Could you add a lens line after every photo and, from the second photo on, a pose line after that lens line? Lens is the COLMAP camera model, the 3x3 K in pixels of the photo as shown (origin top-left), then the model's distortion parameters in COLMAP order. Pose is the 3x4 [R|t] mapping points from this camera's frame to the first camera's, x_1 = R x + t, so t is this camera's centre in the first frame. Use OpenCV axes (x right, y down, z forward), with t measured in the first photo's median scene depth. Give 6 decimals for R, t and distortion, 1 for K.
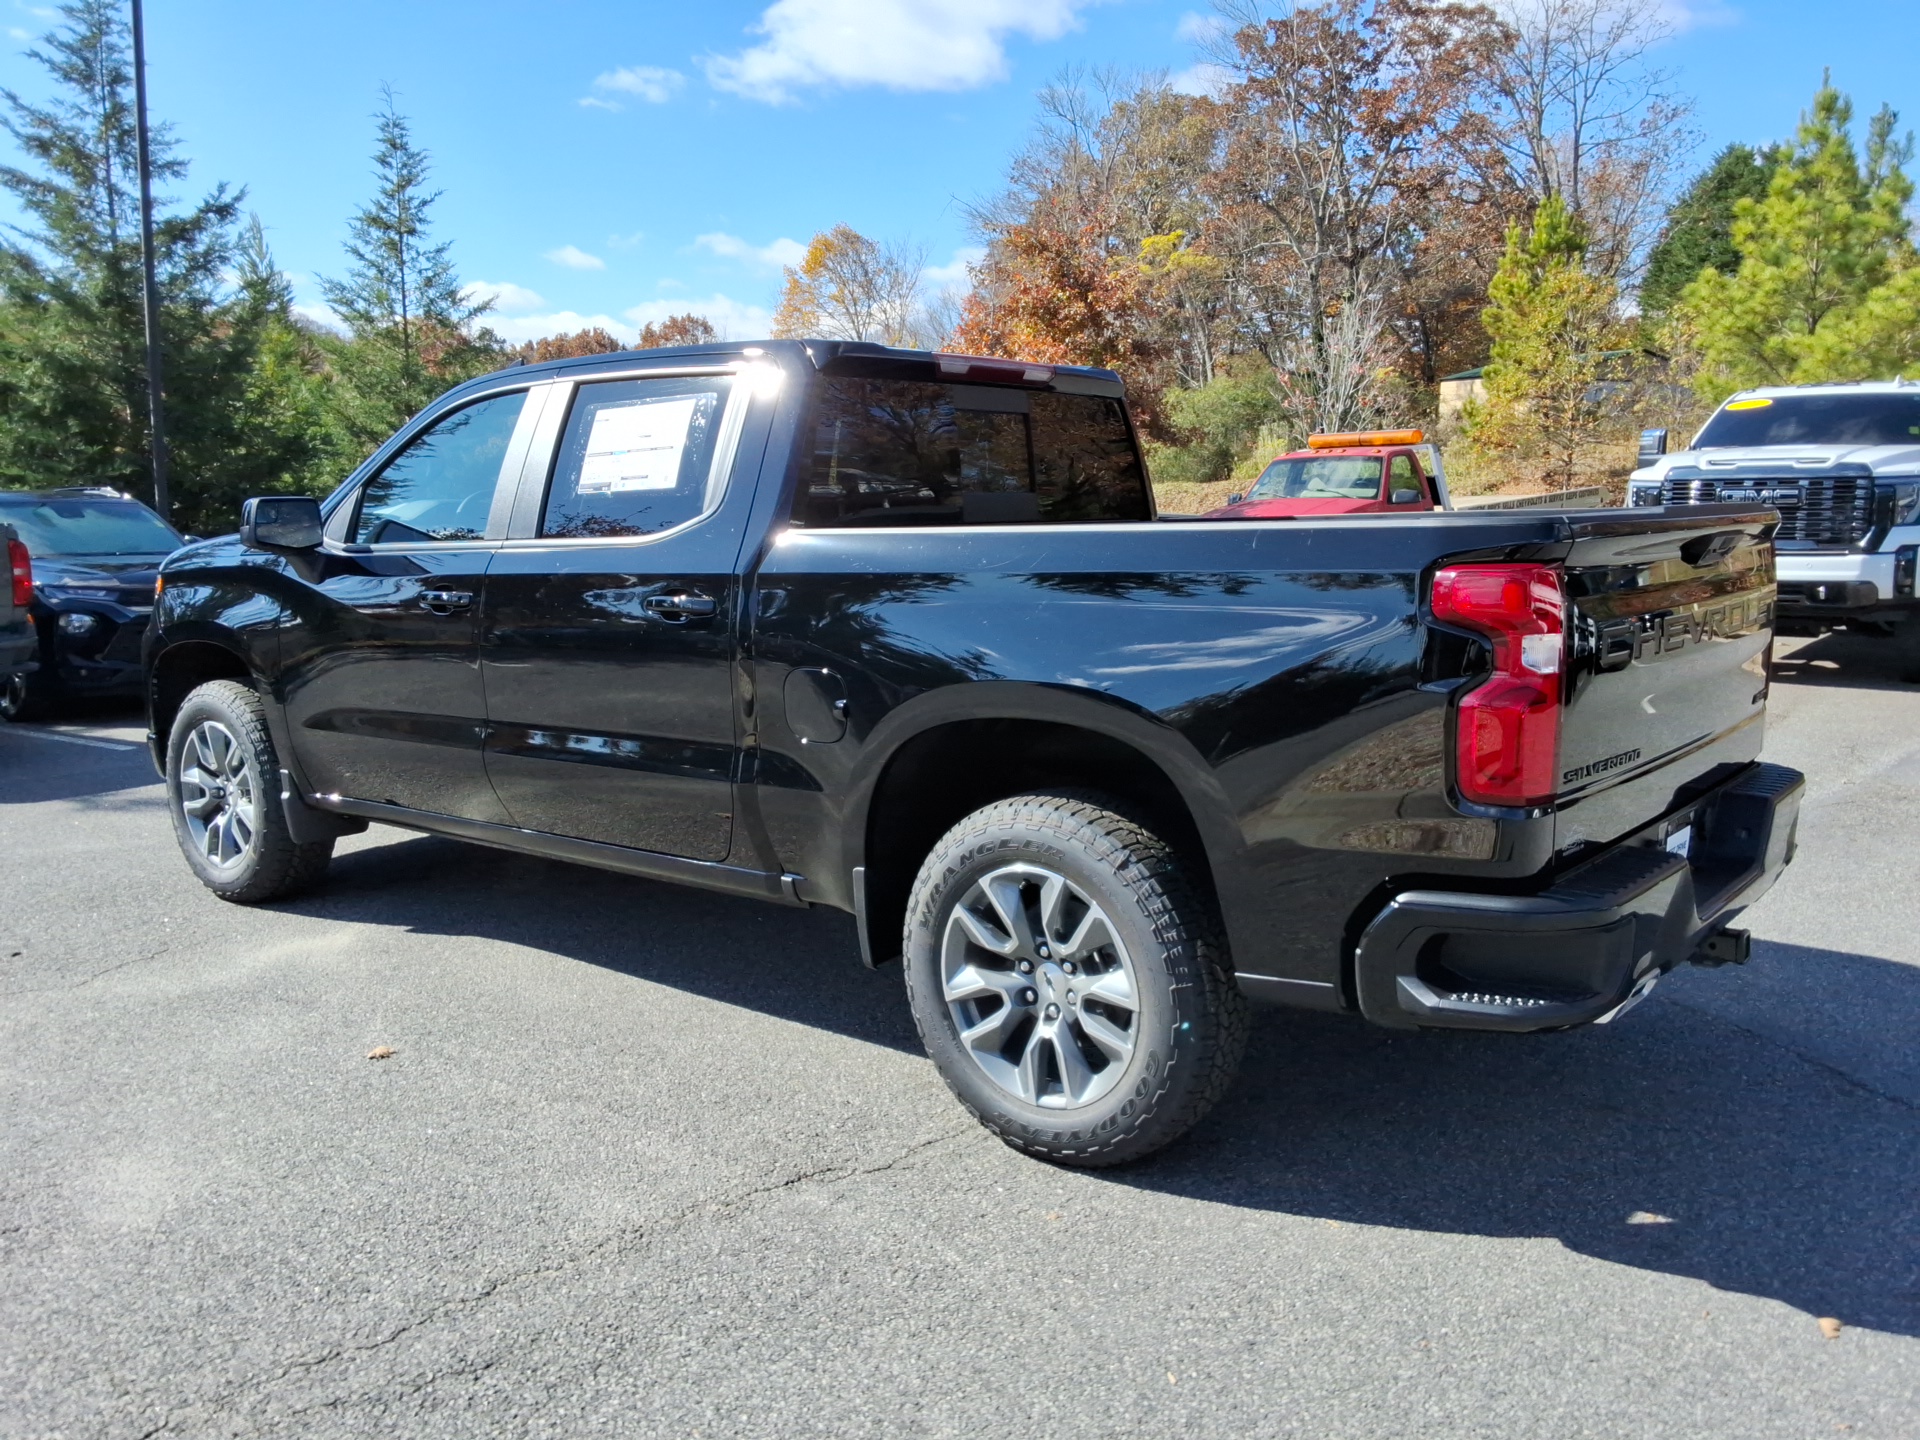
lens RADIAL K [[1551.0, 0, 960.6], [0, 1551.0, 710.8], [0, 0, 1]] dist [0.105545, -0.154557]
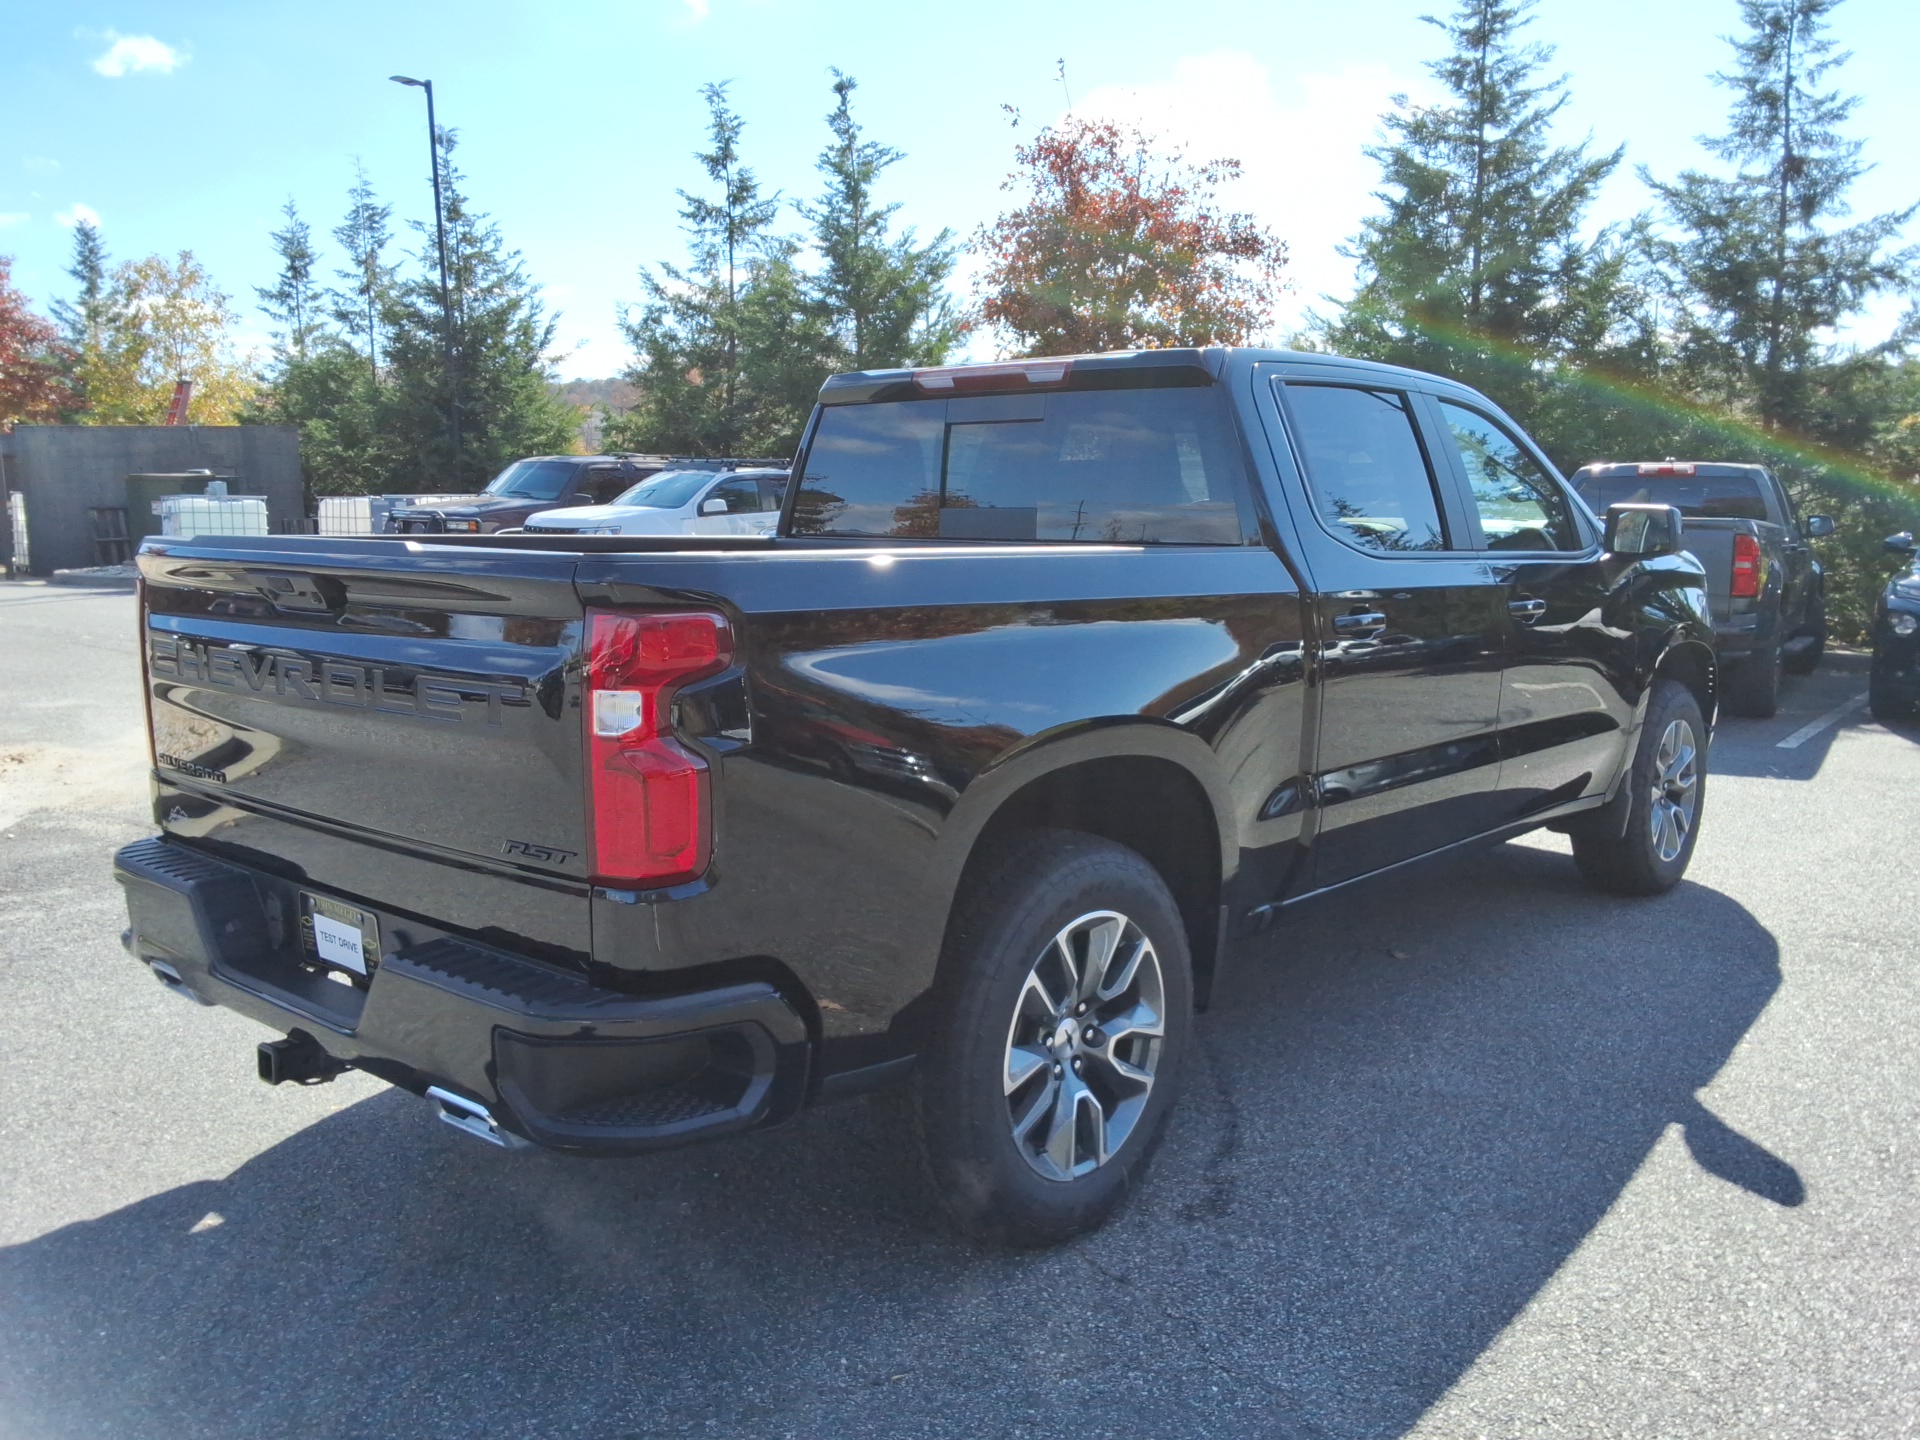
lens RADIAL K [[1561.8, 0, 1005.1], [0, 1561.8, 719.7], [0, 0, 1]] dist [0.100587, -0.164037]
pose [[-0.033443, 0.149412, -0.988209, 0.231480], [-0.131719, 0.979479, 0.152549, -0.038140], [0.990723, 0.135268, -0.013077, 0.246386]]
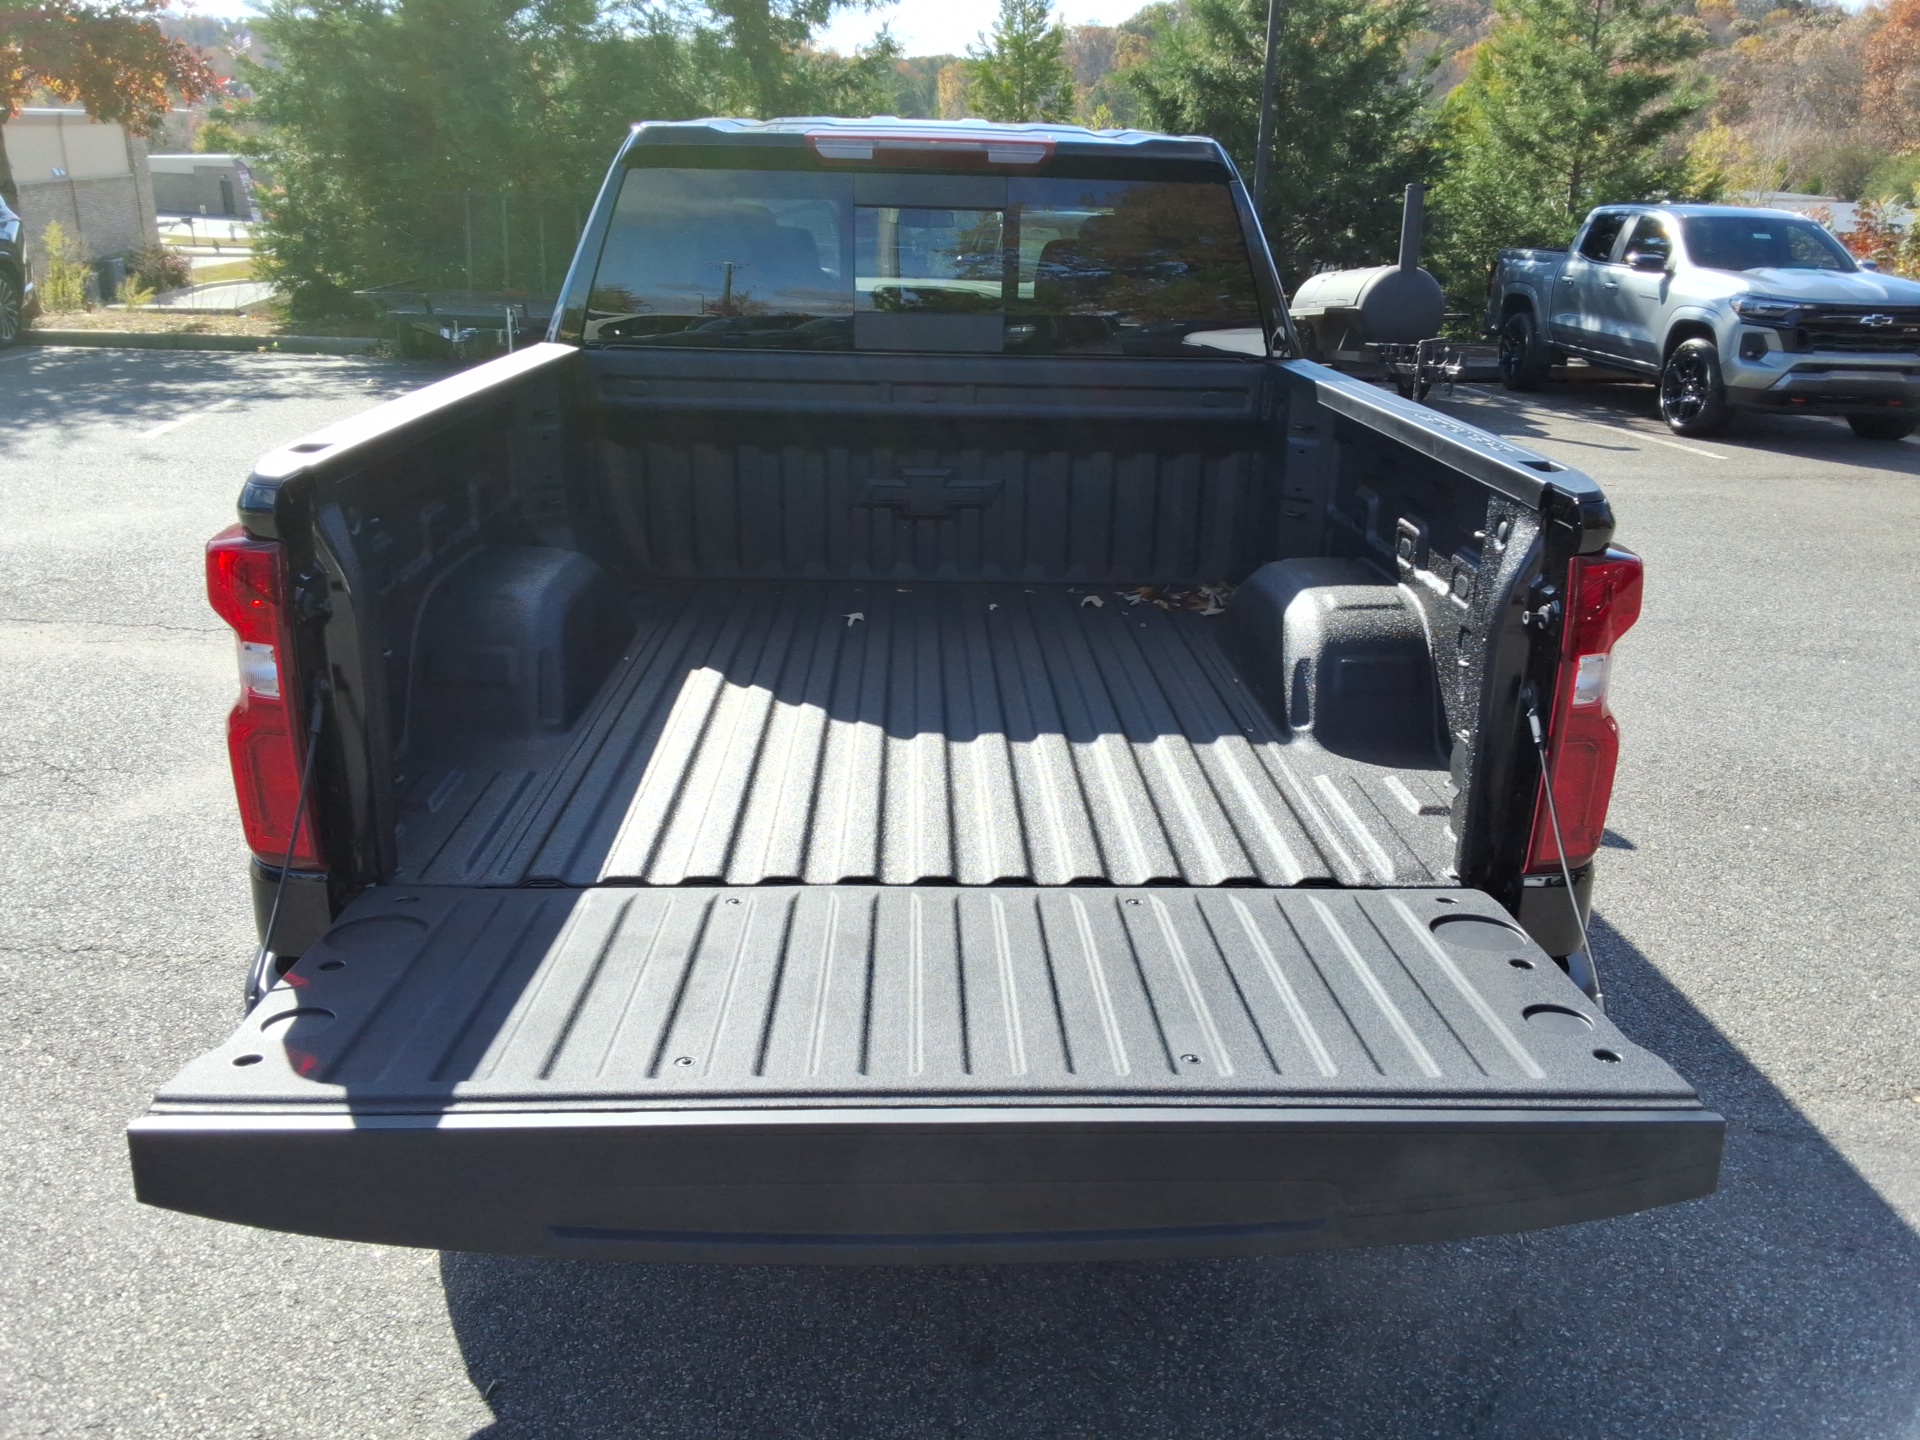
lens RADIAL K [[1553.4, 0, 971.5], [0, 1553.4, 719.9], [0, 0, 1]] dist [0.047976, -0.075016]
pose [[0.651145, 0.268671, -0.709807, 0.156184], [-0.131301, 0.961021, 0.243308, -0.032628], [0.747509, -0.065230, 0.661041, 0.112409]]
